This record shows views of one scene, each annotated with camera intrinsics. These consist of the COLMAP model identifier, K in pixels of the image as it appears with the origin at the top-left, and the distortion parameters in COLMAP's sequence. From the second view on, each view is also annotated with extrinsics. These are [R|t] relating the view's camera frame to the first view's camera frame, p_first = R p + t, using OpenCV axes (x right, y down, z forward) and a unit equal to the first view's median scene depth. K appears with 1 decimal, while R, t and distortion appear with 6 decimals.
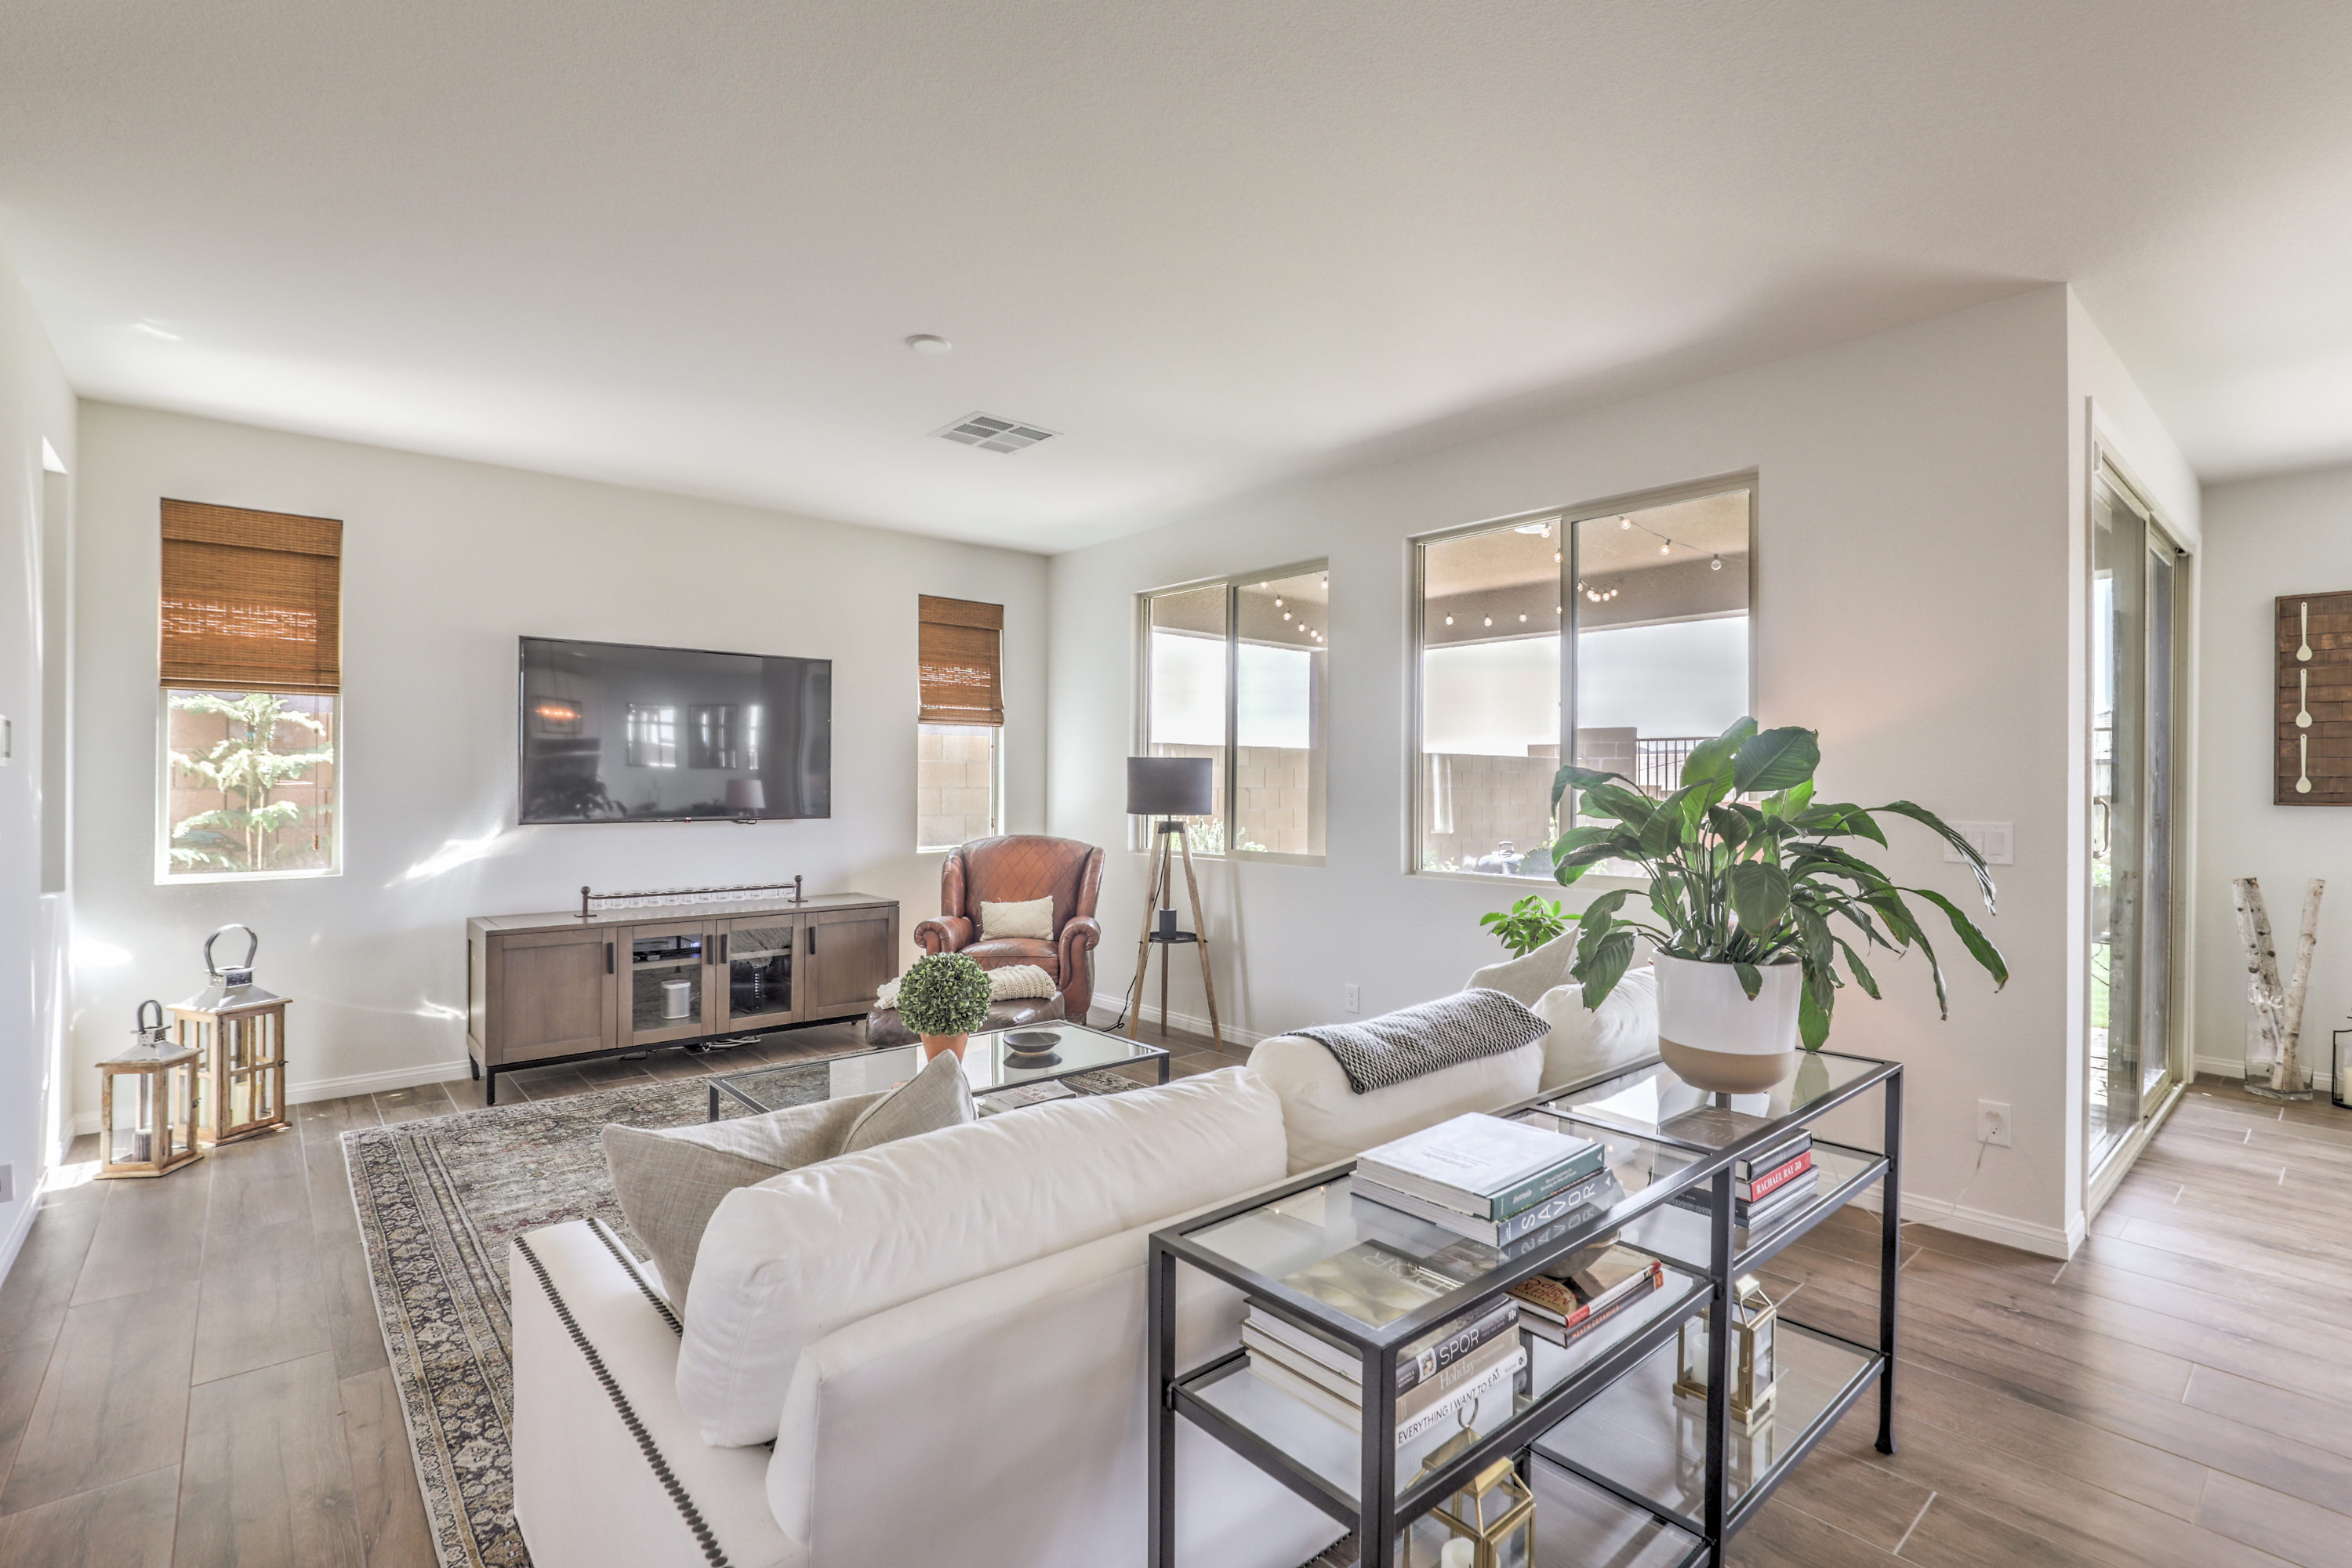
lens RADIAL K [[1098.9, 0, 1177.5], [0, 1098.9, 794.0], [0, 0, 1]] dist [-0.033328, 0.012749]
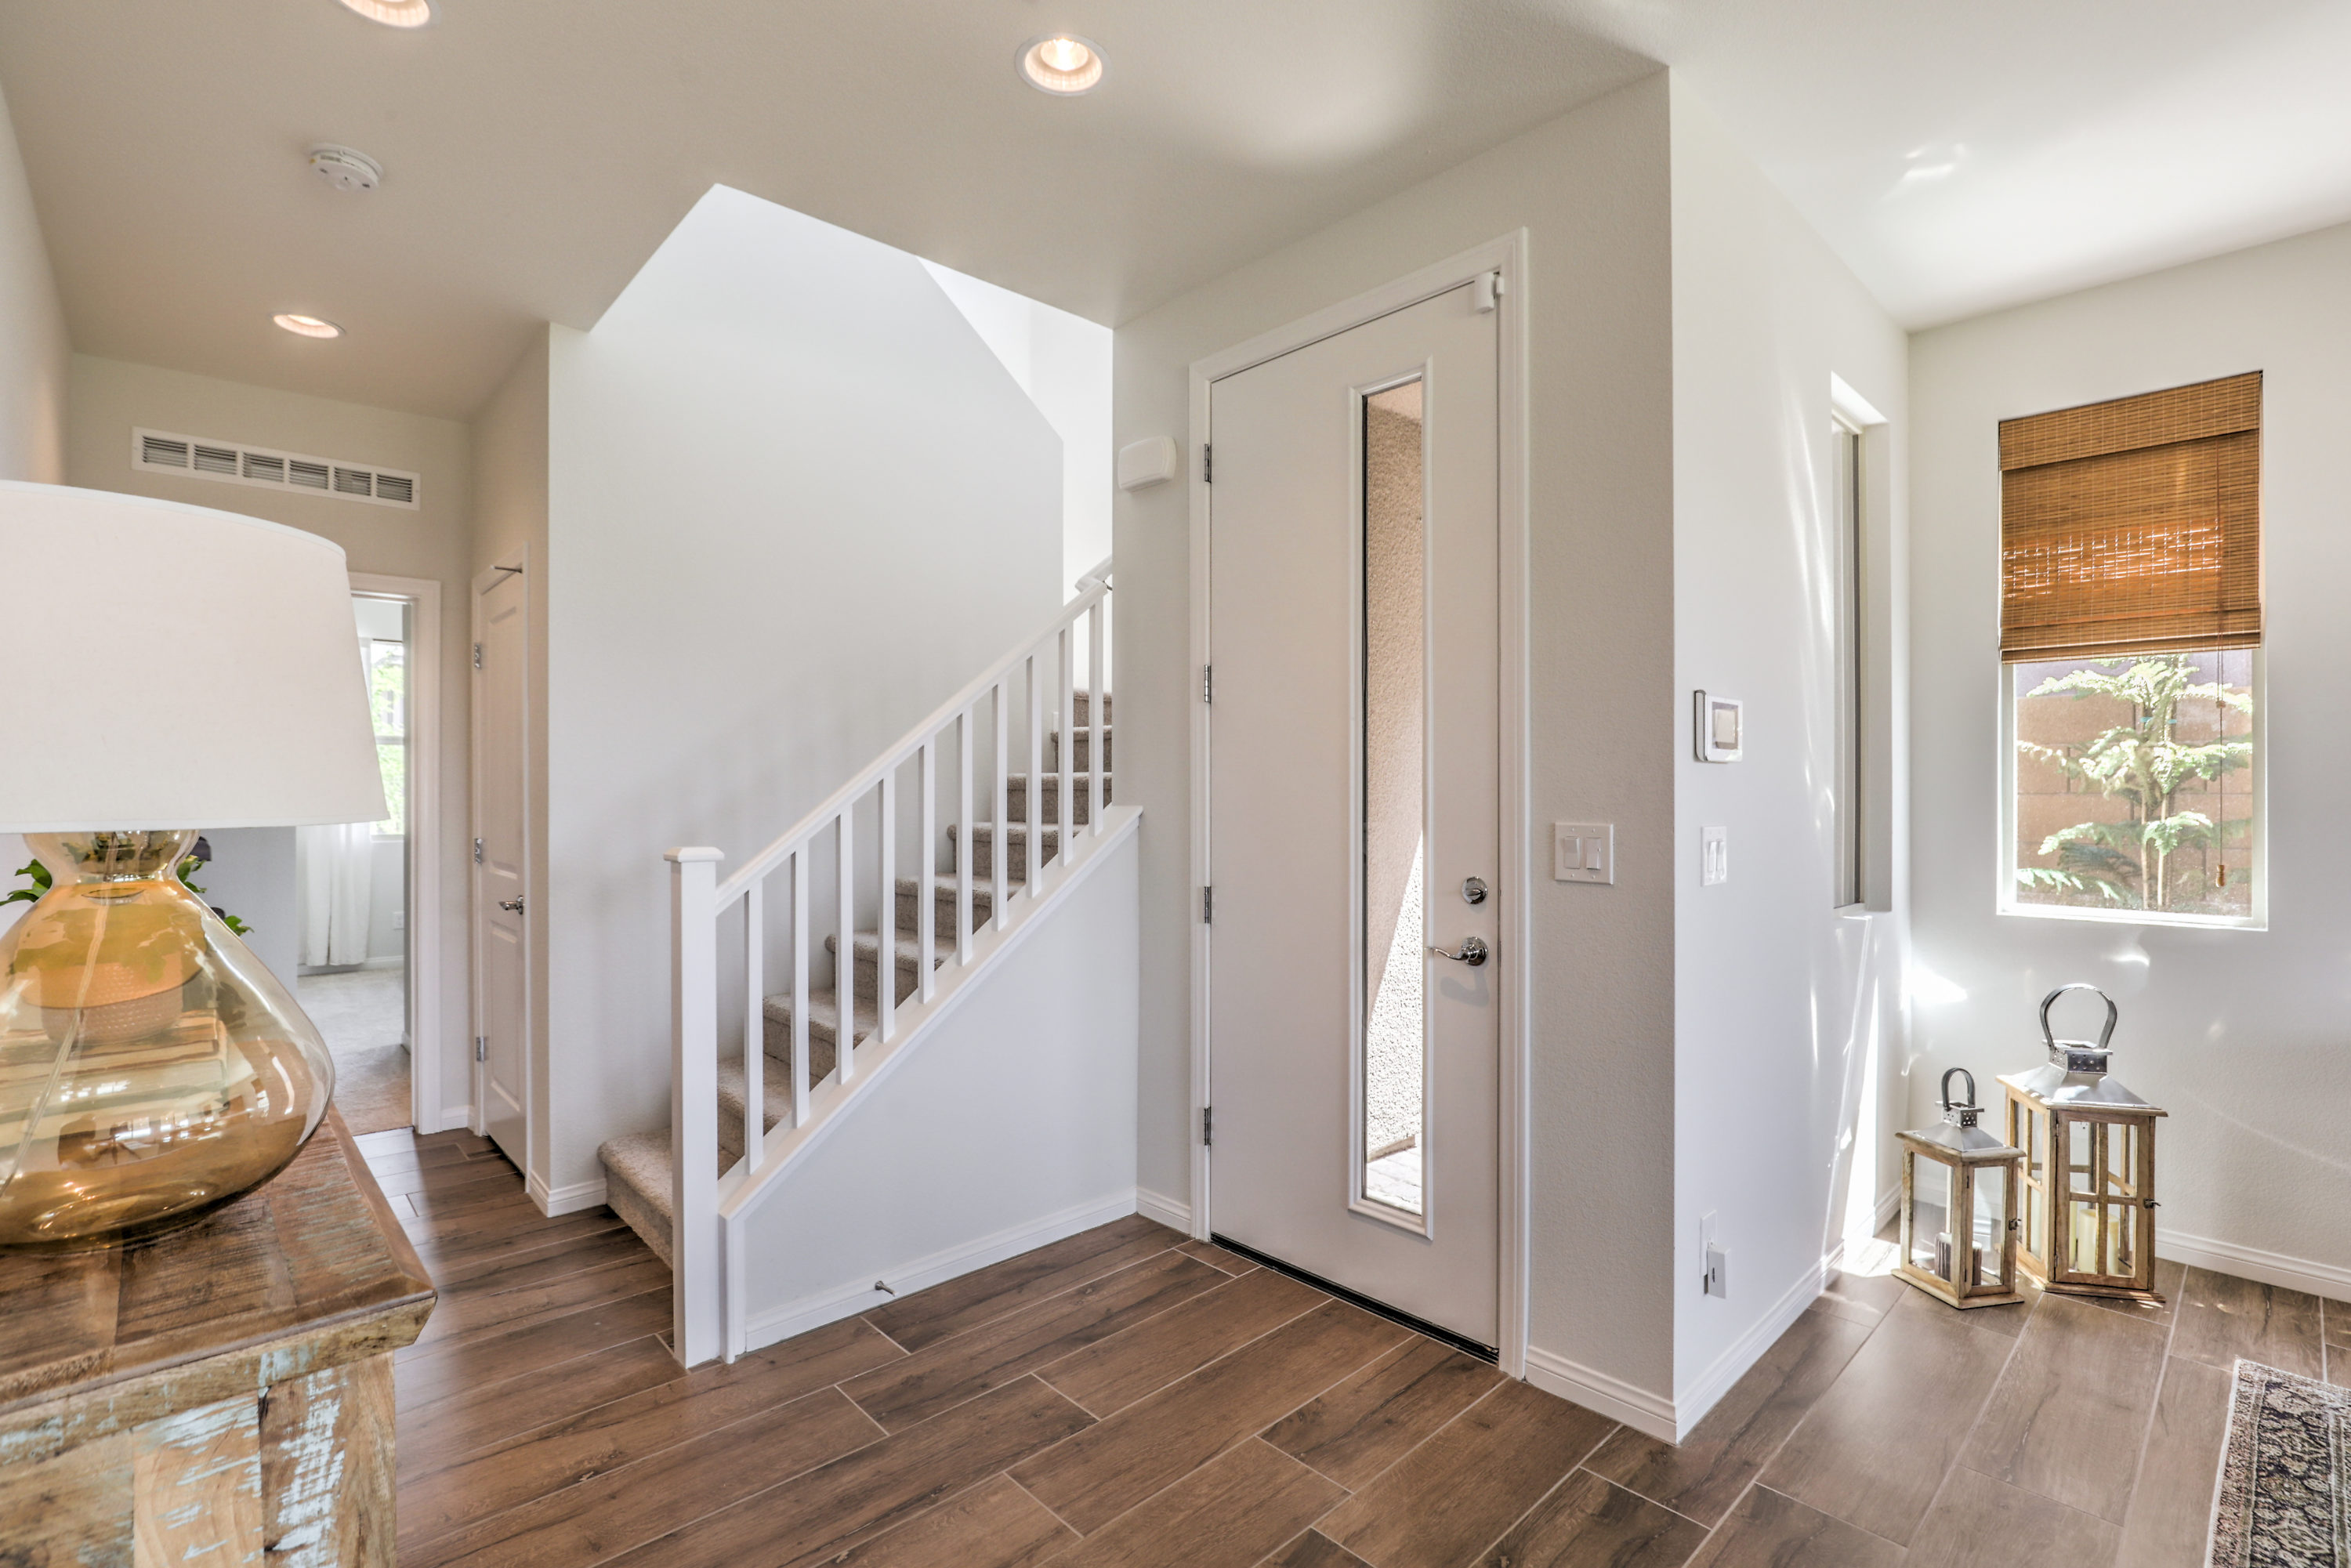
lens RADIAL K [[1060.7, 0, 1182.0], [0, 1060.7, 777.2], [0, 0, 1]] dist [-0.035363, 0.011047]
pose [[0.035202, -0.012255, -0.999305, -0.208721], [-0.011732, 0.999851, -0.012675, 0.000871], [0.999311, 0.012171, 0.035053, 0.376804]]
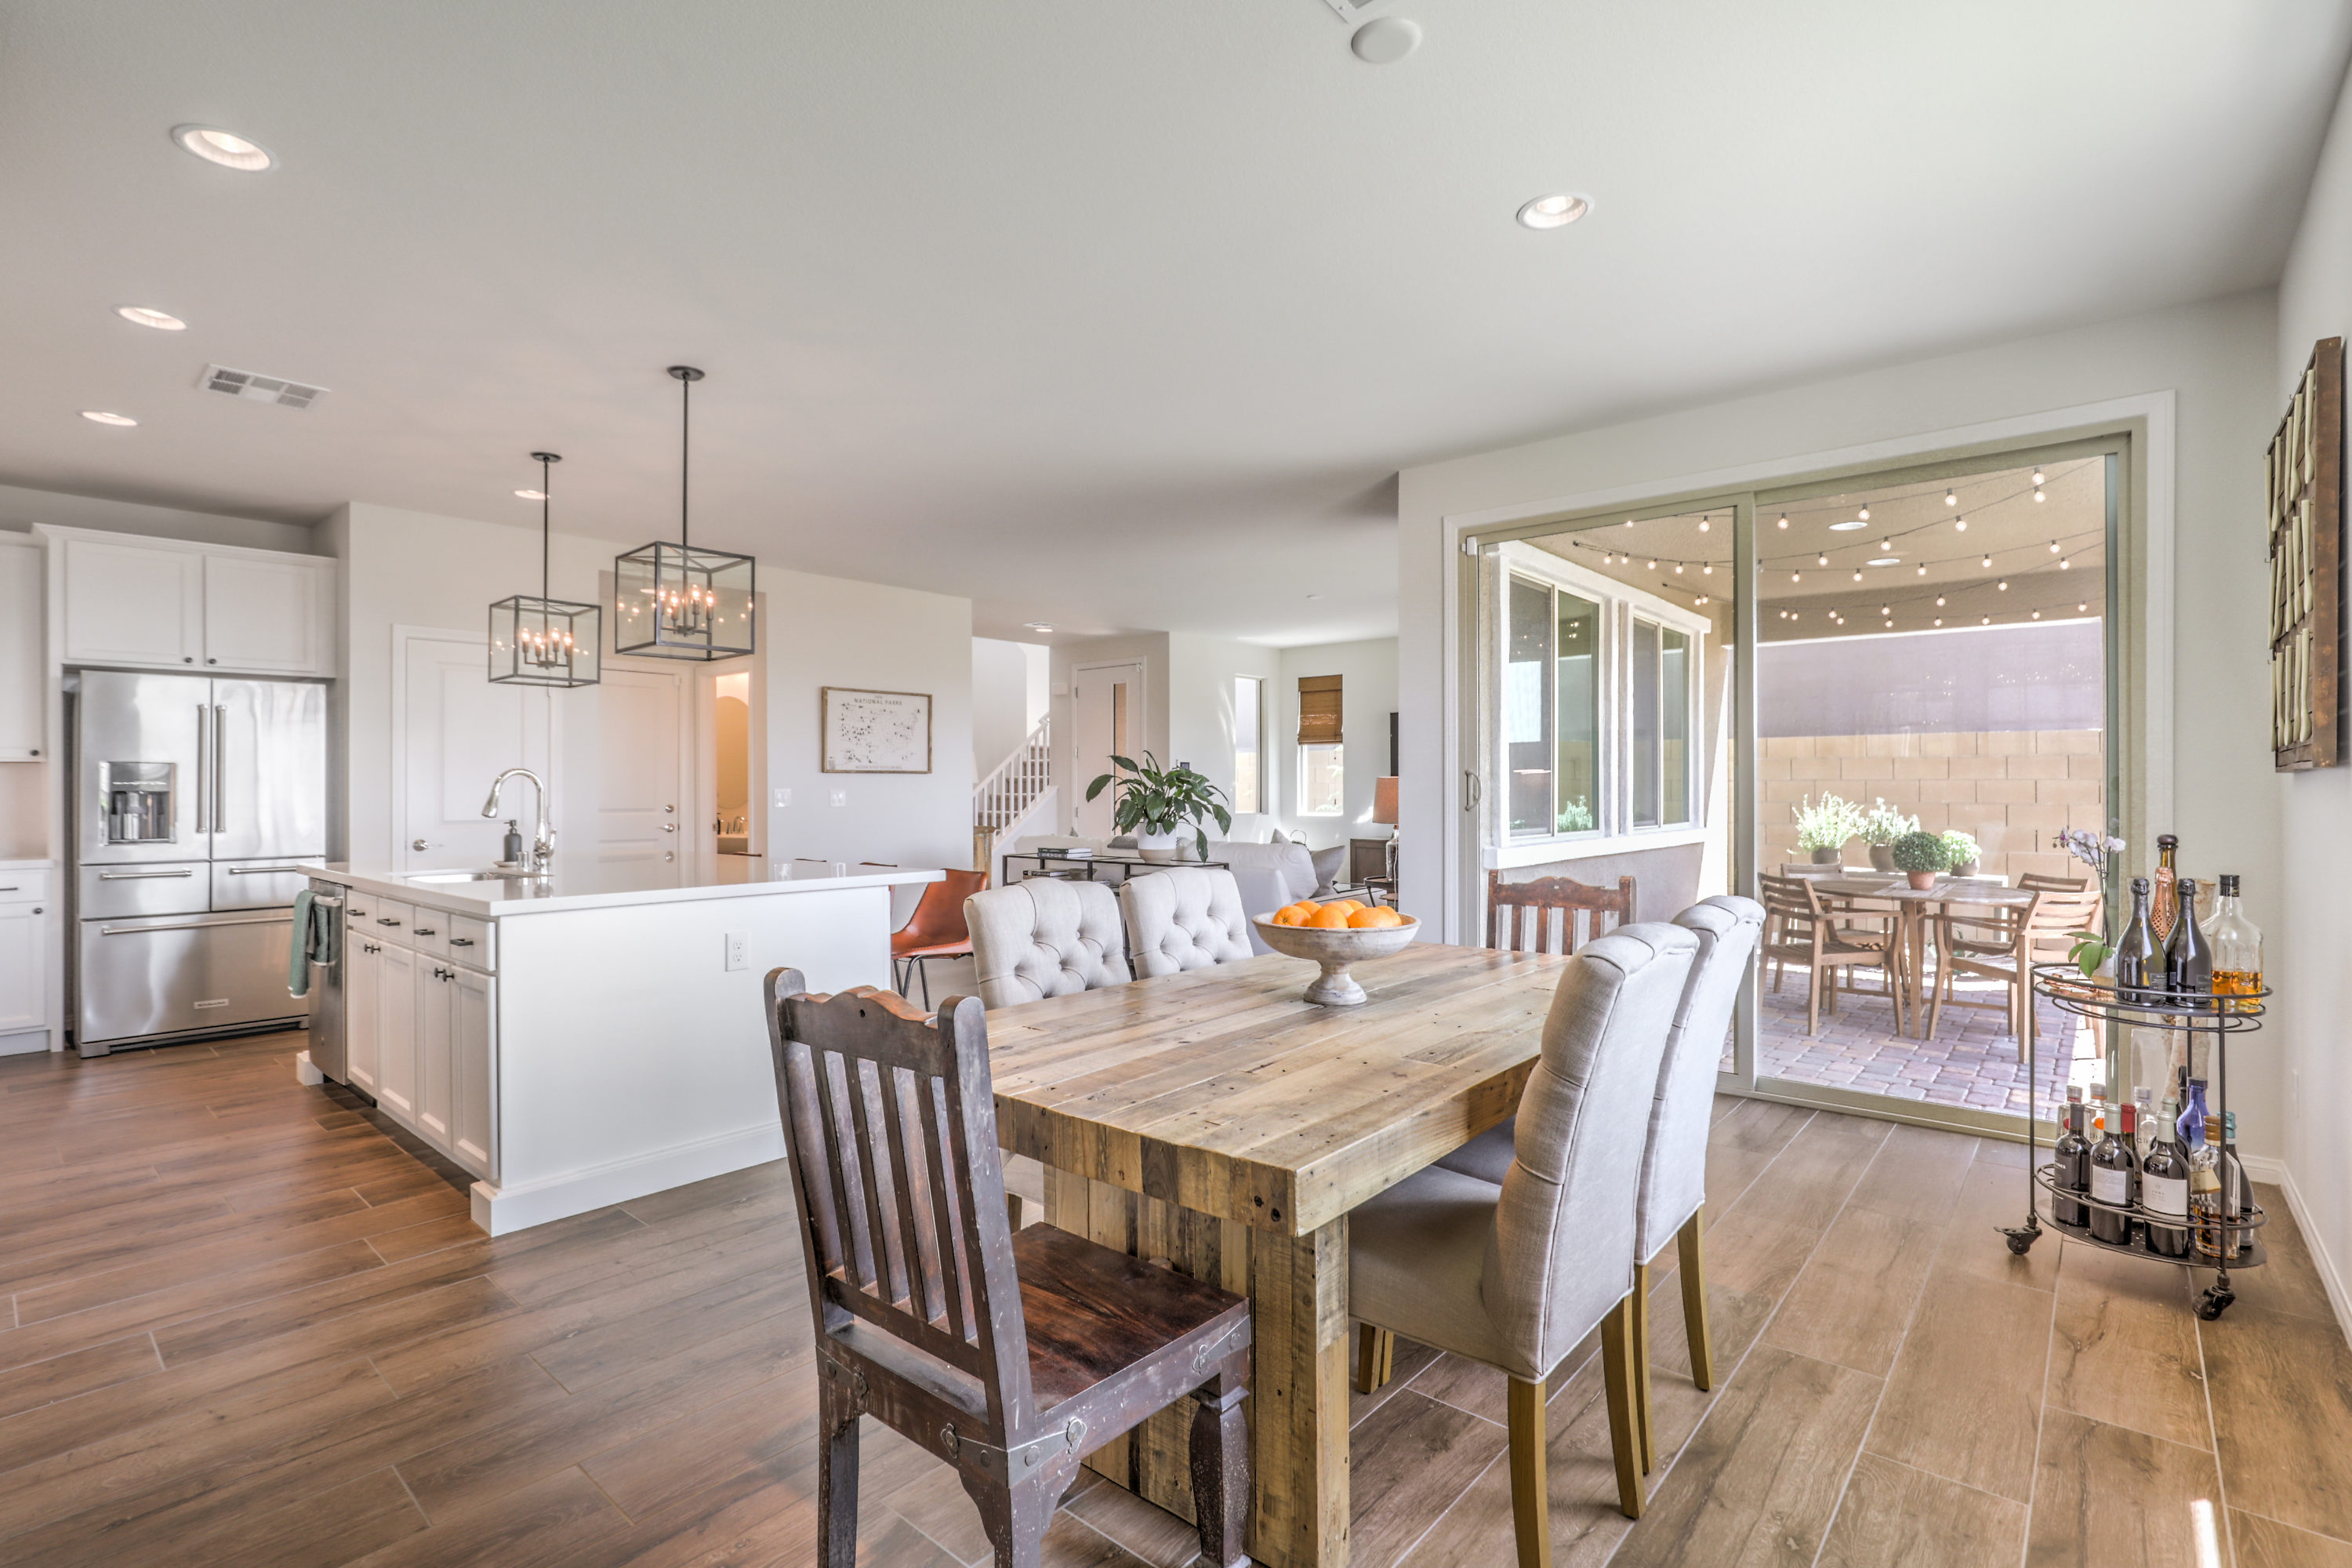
lens RADIAL K [[1098.9, 0, 1177.5], [0, 1098.9, 794.0], [0, 0, 1]] dist [-0.033328, 0.012749]
pose [[0.159664, -0.001851, -0.987170, 1.850825], [-0.015010, 0.999878, -0.004302, 0.047699], [0.987057, 0.015505, 0.159617, 0.229790]]
